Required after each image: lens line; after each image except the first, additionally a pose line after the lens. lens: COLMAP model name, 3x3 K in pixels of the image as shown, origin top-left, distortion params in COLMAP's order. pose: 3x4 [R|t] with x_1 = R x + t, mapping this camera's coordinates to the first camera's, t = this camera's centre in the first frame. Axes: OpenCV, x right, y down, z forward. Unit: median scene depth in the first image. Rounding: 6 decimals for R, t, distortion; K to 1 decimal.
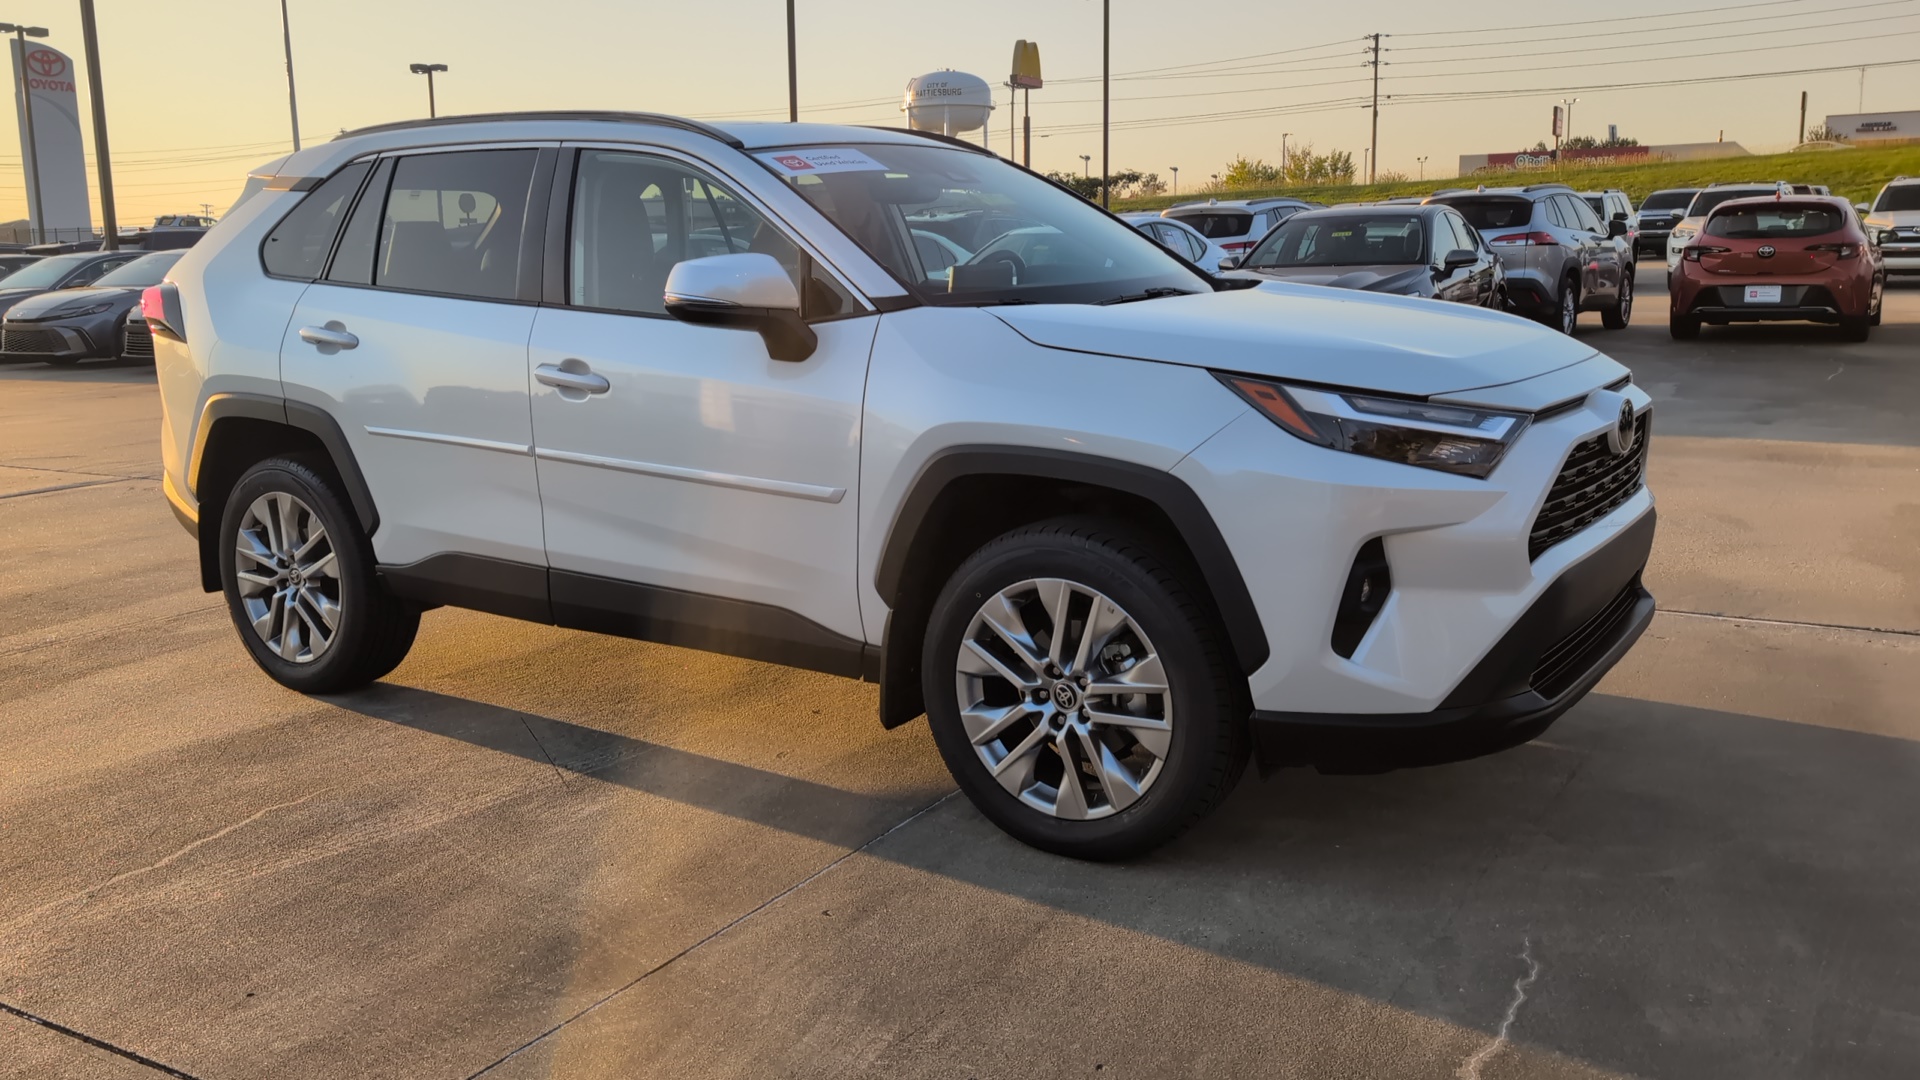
lens RADIAL K [[1643.2, 0, 961.5], [0, 1643.2, 540.4], [0, 0, 1]] dist [0.034434, -0.035724]
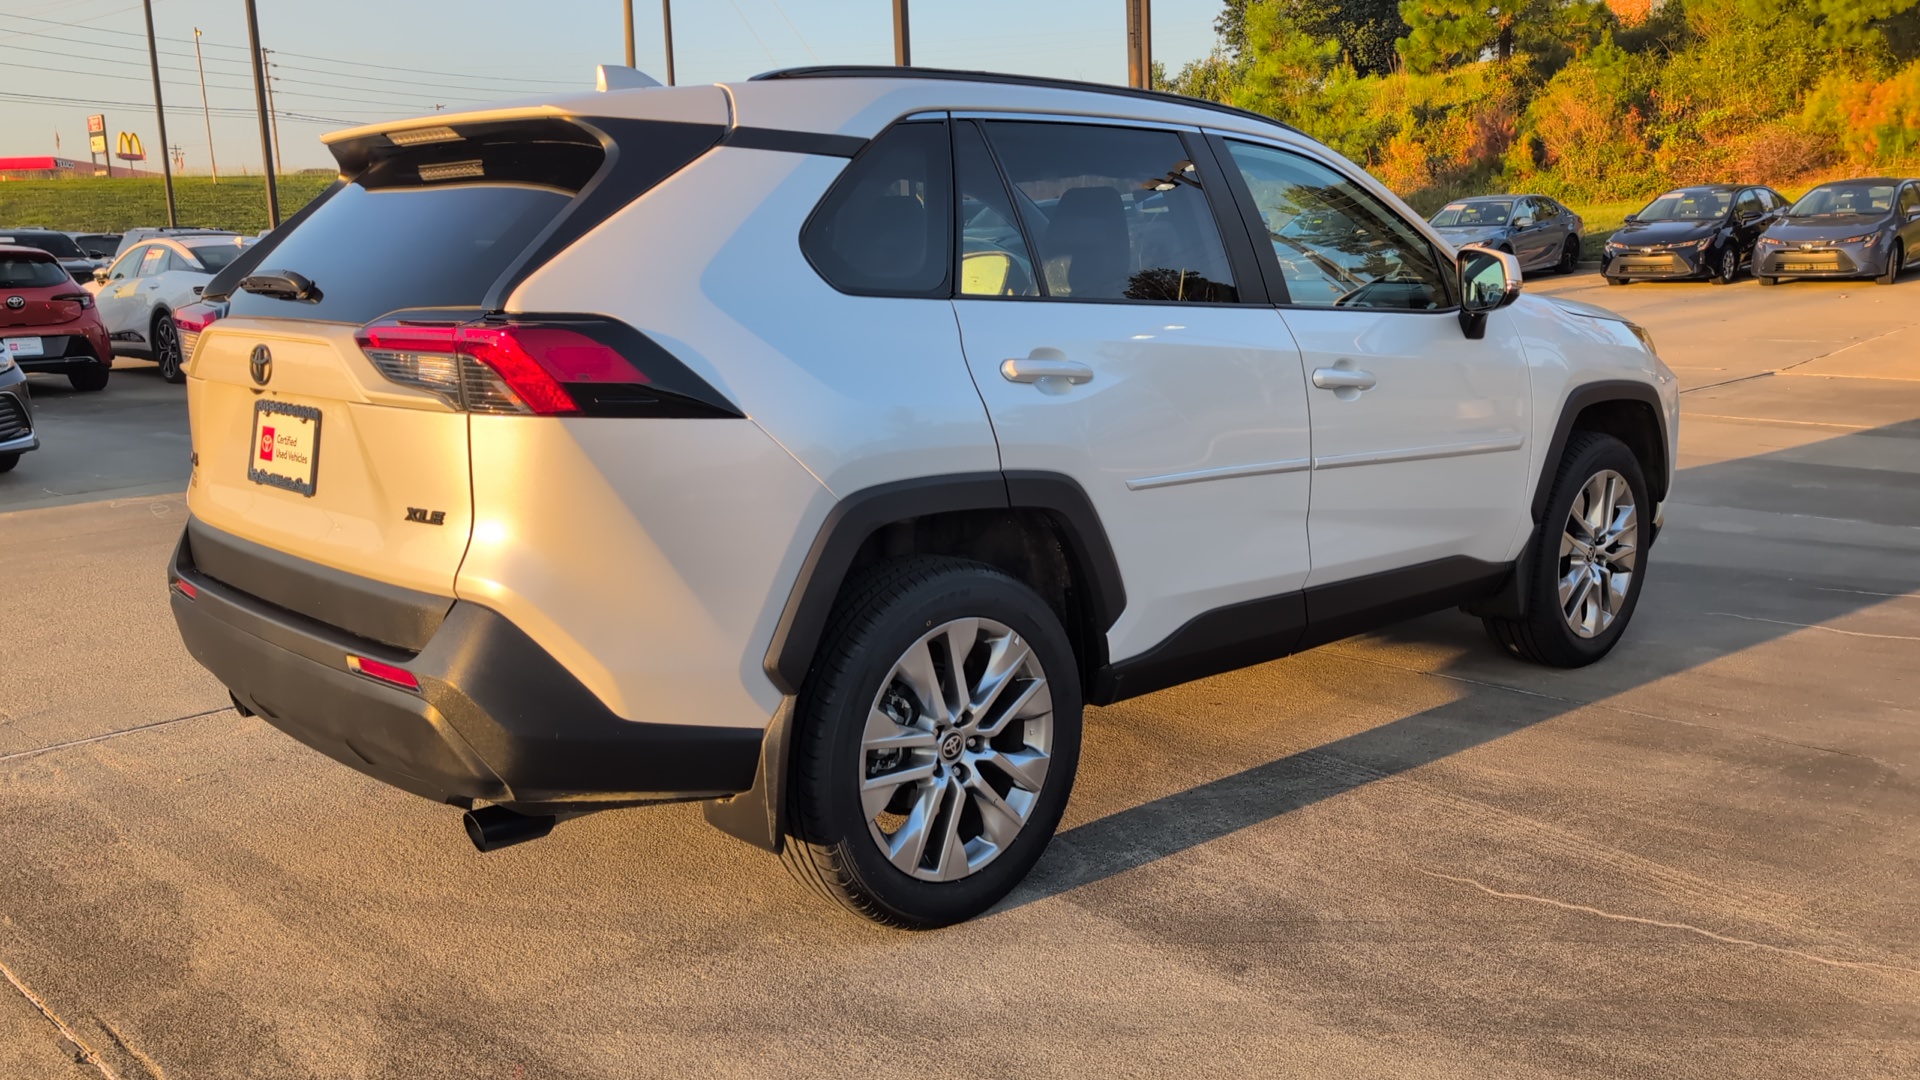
lens RADIAL K [[1643.2, 0, 965.2], [0, 1643.2, 553.7], [0, 0, 1]] dist [0.034434, -0.035724]
pose [[0.209665, -0.162496, 0.964176, -1.169896], [0.194443, 0.973328, 0.121755, -0.151135], [-0.958244, 0.161950, 0.235669, 0.955002]]
